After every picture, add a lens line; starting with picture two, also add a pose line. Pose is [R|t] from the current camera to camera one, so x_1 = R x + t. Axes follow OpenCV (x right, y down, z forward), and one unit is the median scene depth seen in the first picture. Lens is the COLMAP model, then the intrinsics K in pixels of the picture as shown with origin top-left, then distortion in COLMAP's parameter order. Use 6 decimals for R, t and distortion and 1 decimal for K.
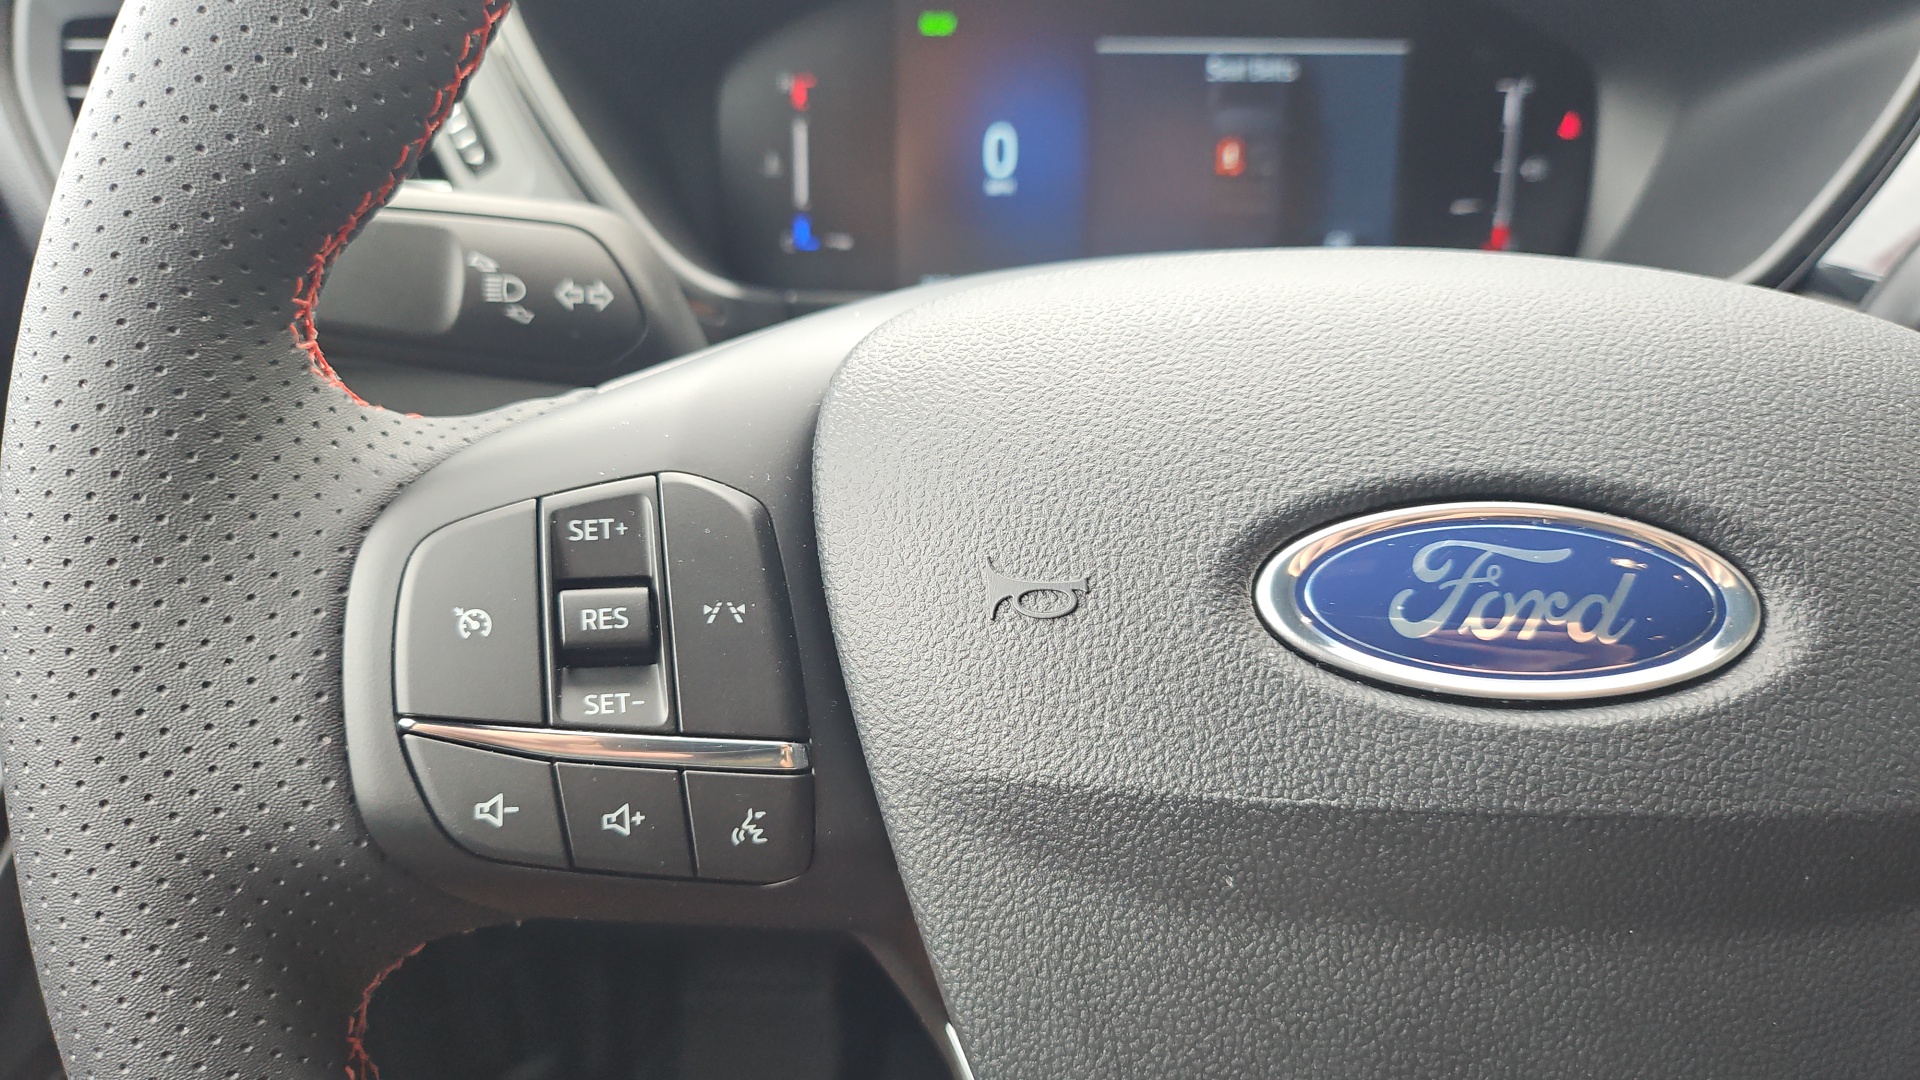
lens RADIAL K [[1399.4, 0, 935.6], [0, 1399.4, 541.4], [0, 0, 1]] dist [0.030673, -0.067106]
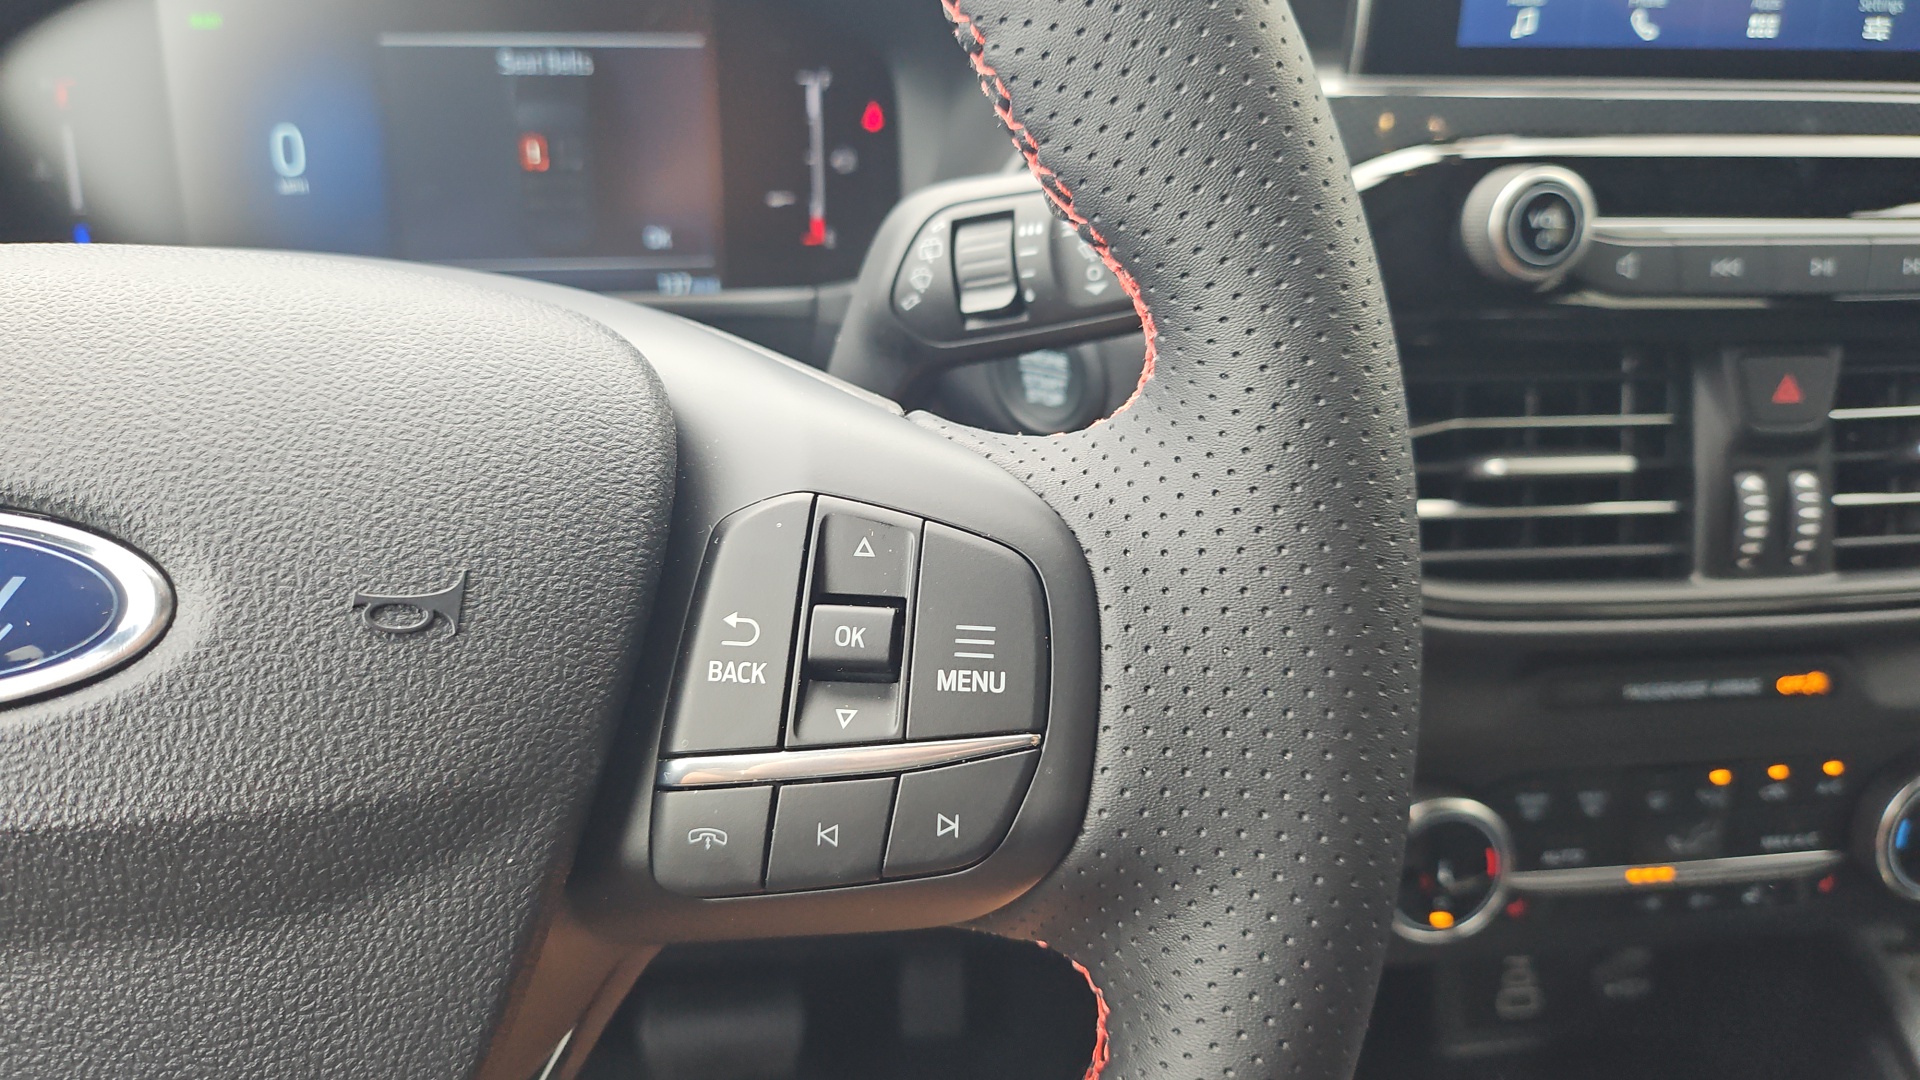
lens RADIAL K [[1399.4, 0, 935.6], [0, 1399.4, 541.4], [0, 0, 1]] dist [0.030673, -0.067106]
pose [[0.992799, -0.045992, 0.110614, 1.005700], [0.046139, 0.998934, 0.001239, 0.026334], [-0.110553, 0.003873, 0.993863, -0.017169]]
